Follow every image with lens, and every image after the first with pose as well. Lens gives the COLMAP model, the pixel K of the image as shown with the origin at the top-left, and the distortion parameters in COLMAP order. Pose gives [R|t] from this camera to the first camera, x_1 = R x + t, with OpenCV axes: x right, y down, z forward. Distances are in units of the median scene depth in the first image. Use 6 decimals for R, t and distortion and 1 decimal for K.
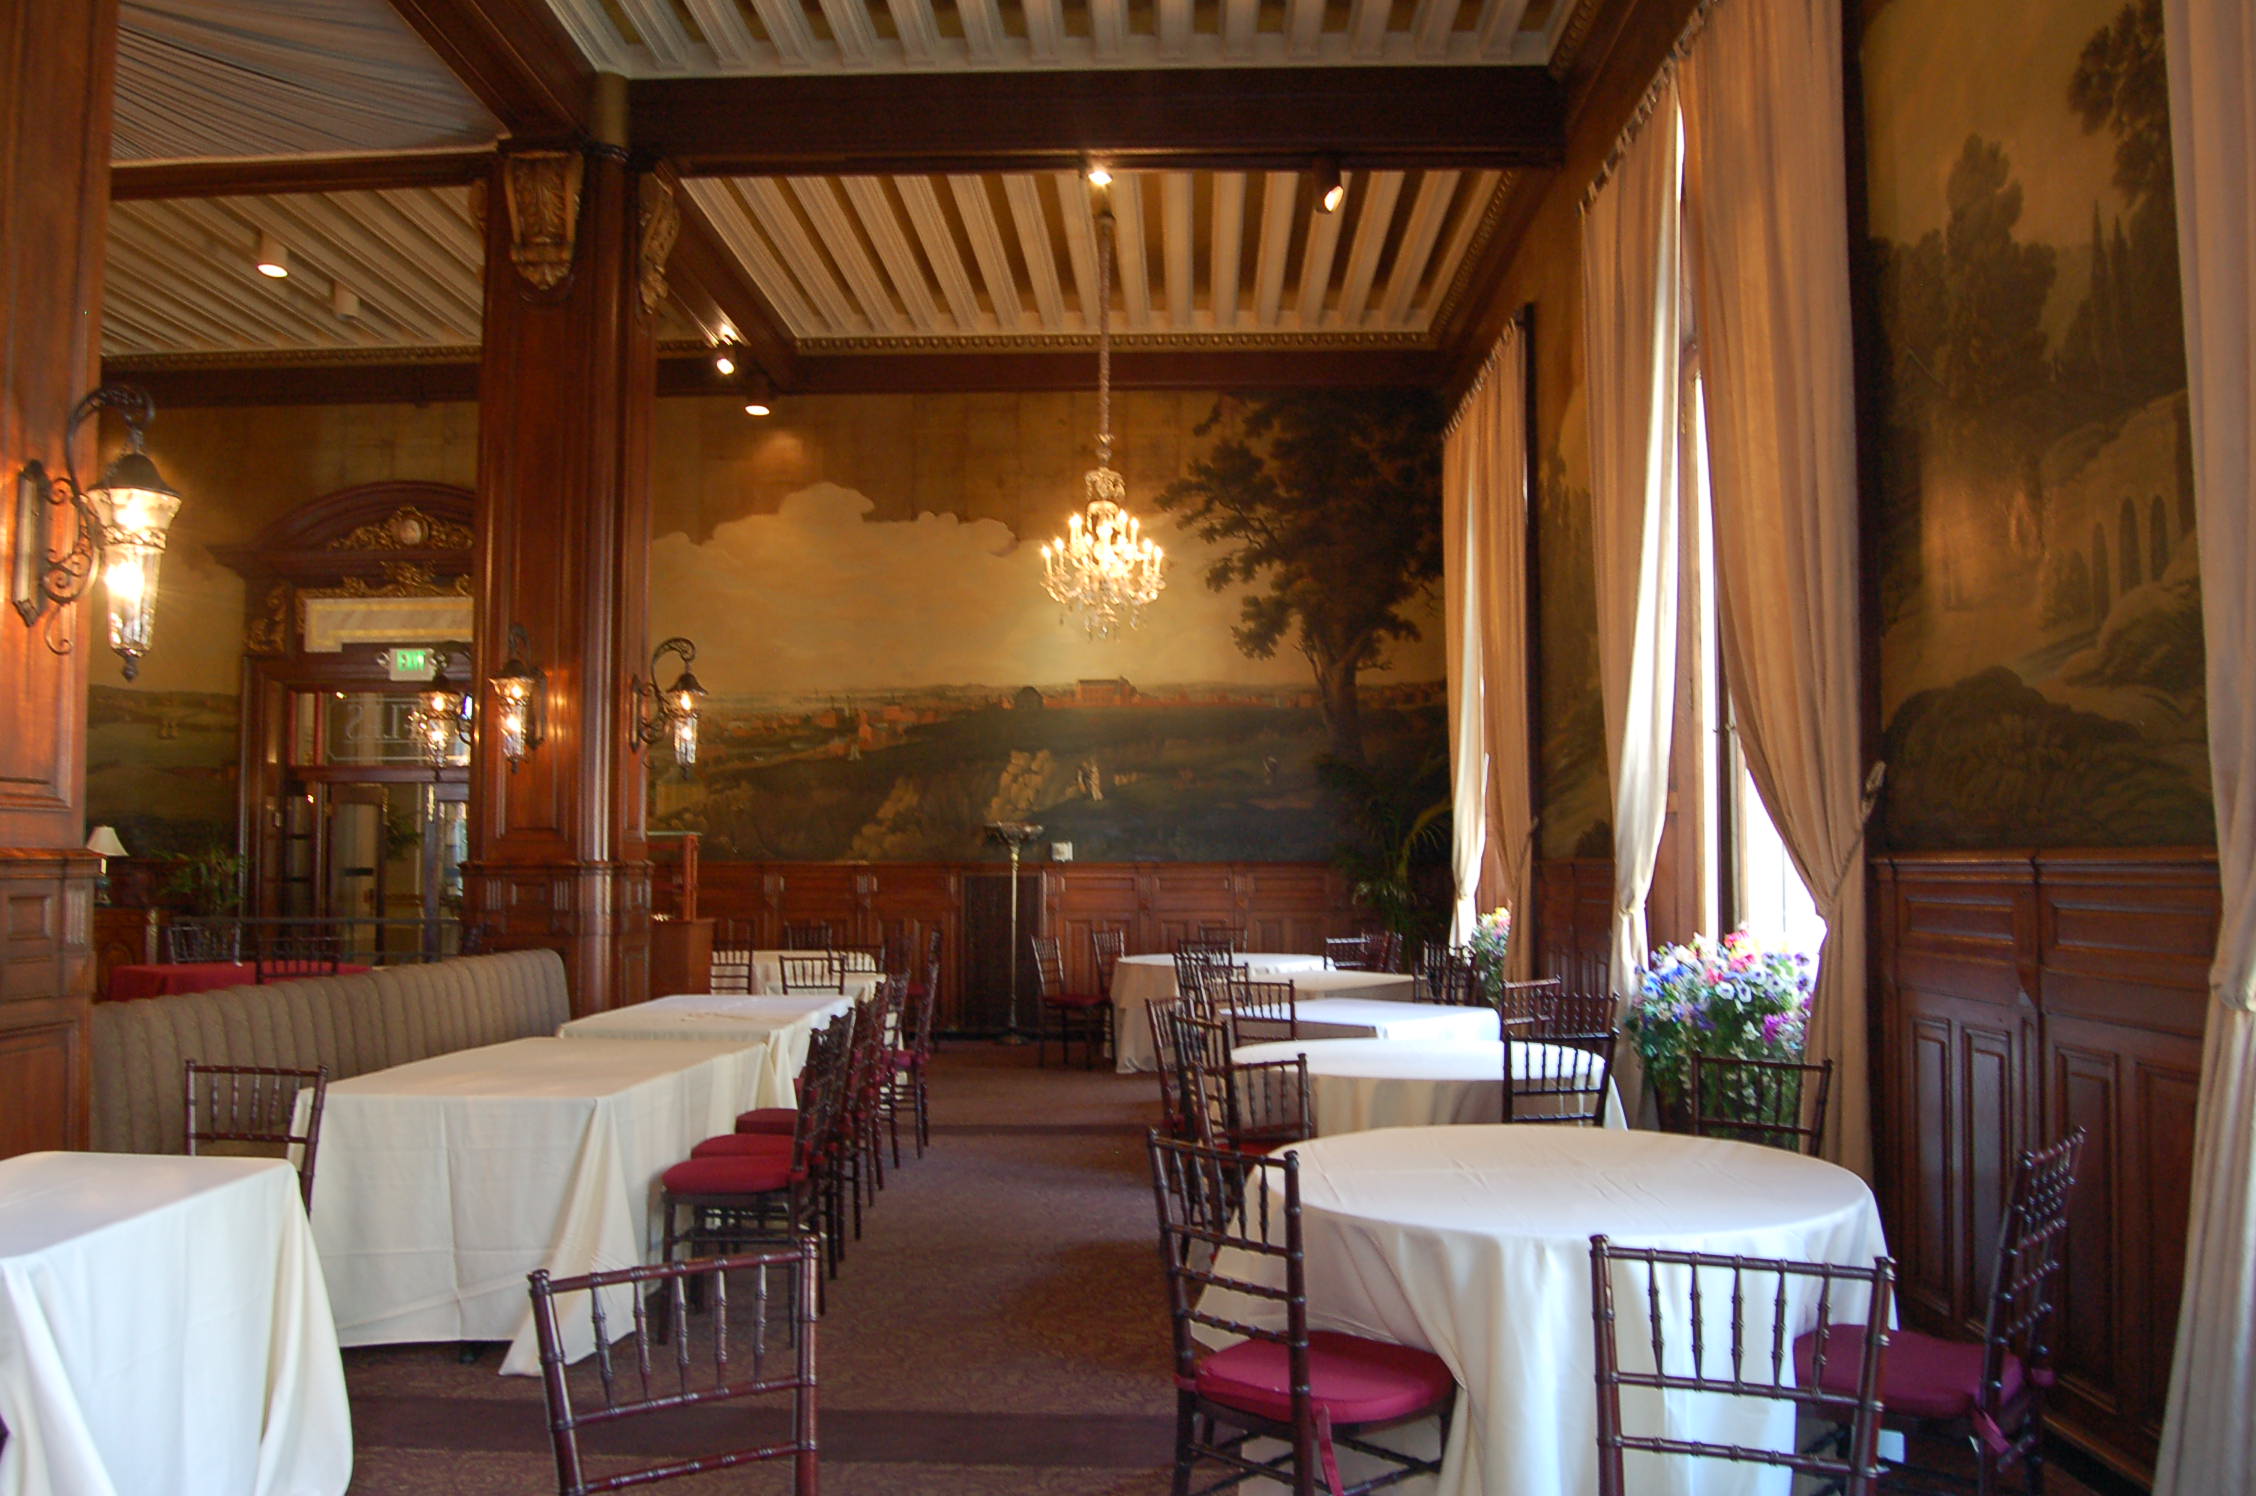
lens RADIAL K [[1756.4, 0, 1133.5], [0, 1756.4, 777.6], [0, 0, 1]] dist [-0.091738, 0.032247]
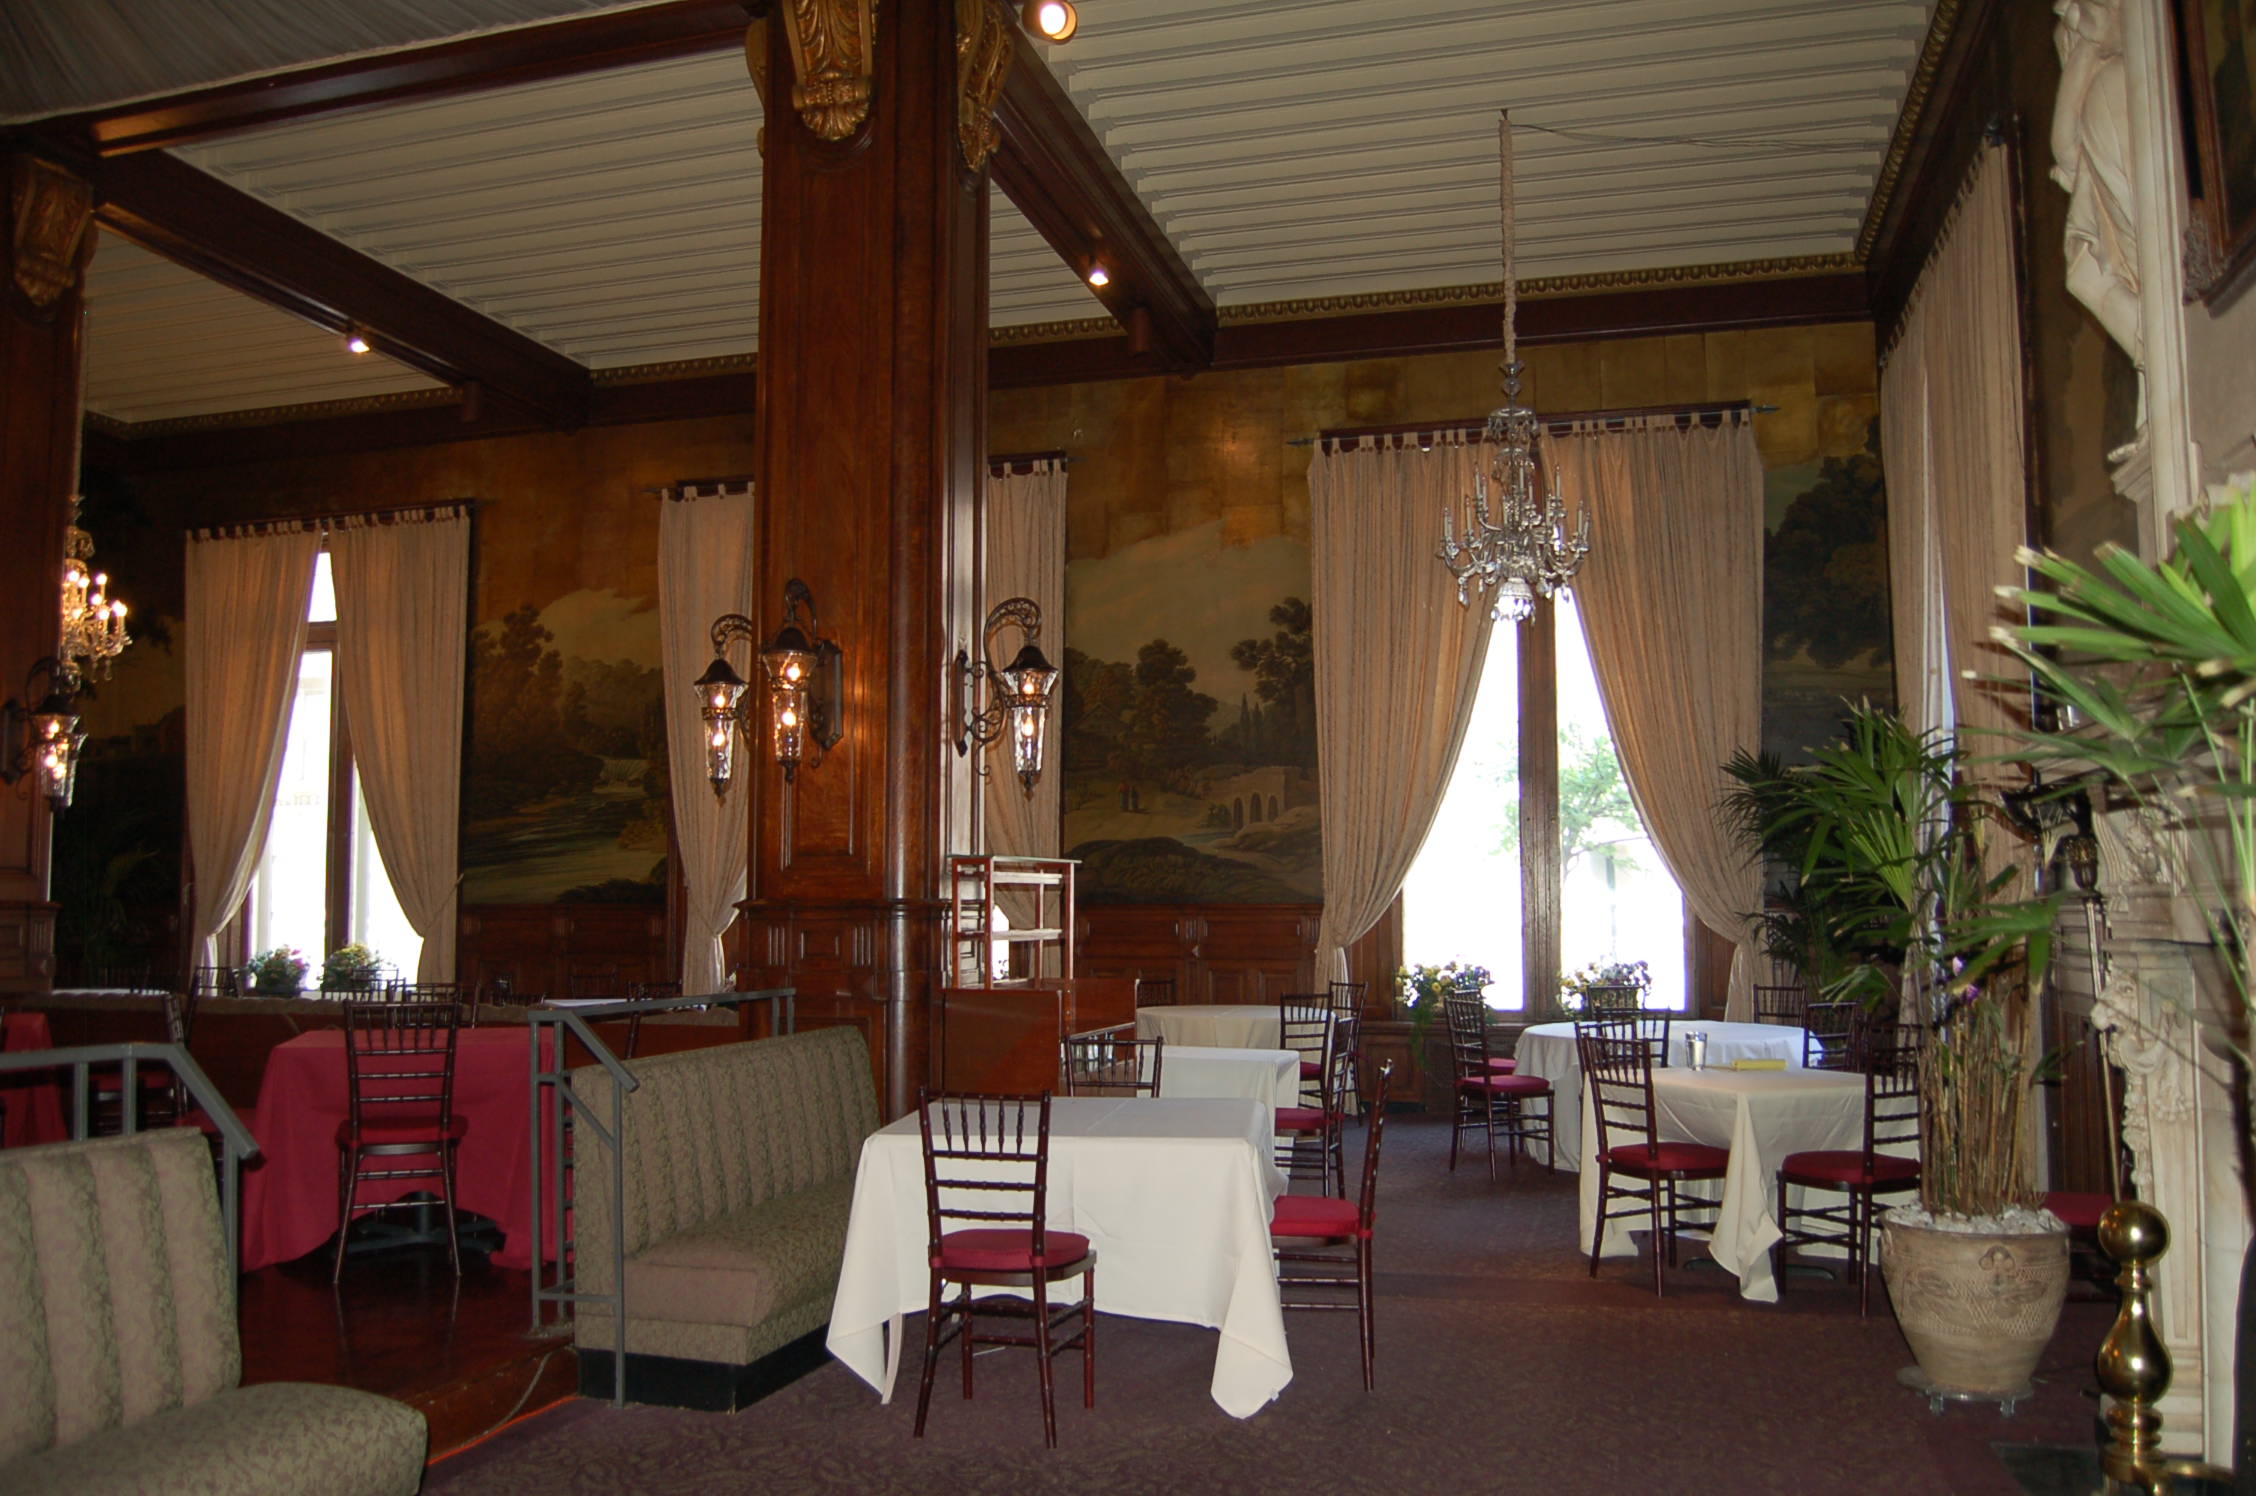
lens RADIAL K [[1756.4, 0, 1064.1], [0, 1756.4, 768.5], [0, 0, 1]] dist [-0.091738, 0.032247]
pose [[0.975545, -0.015080, -0.219281, -0.074970], [0.007284, 0.999314, -0.036317, 0.013417], [0.219678, 0.033832, 0.974986, 0.264972]]
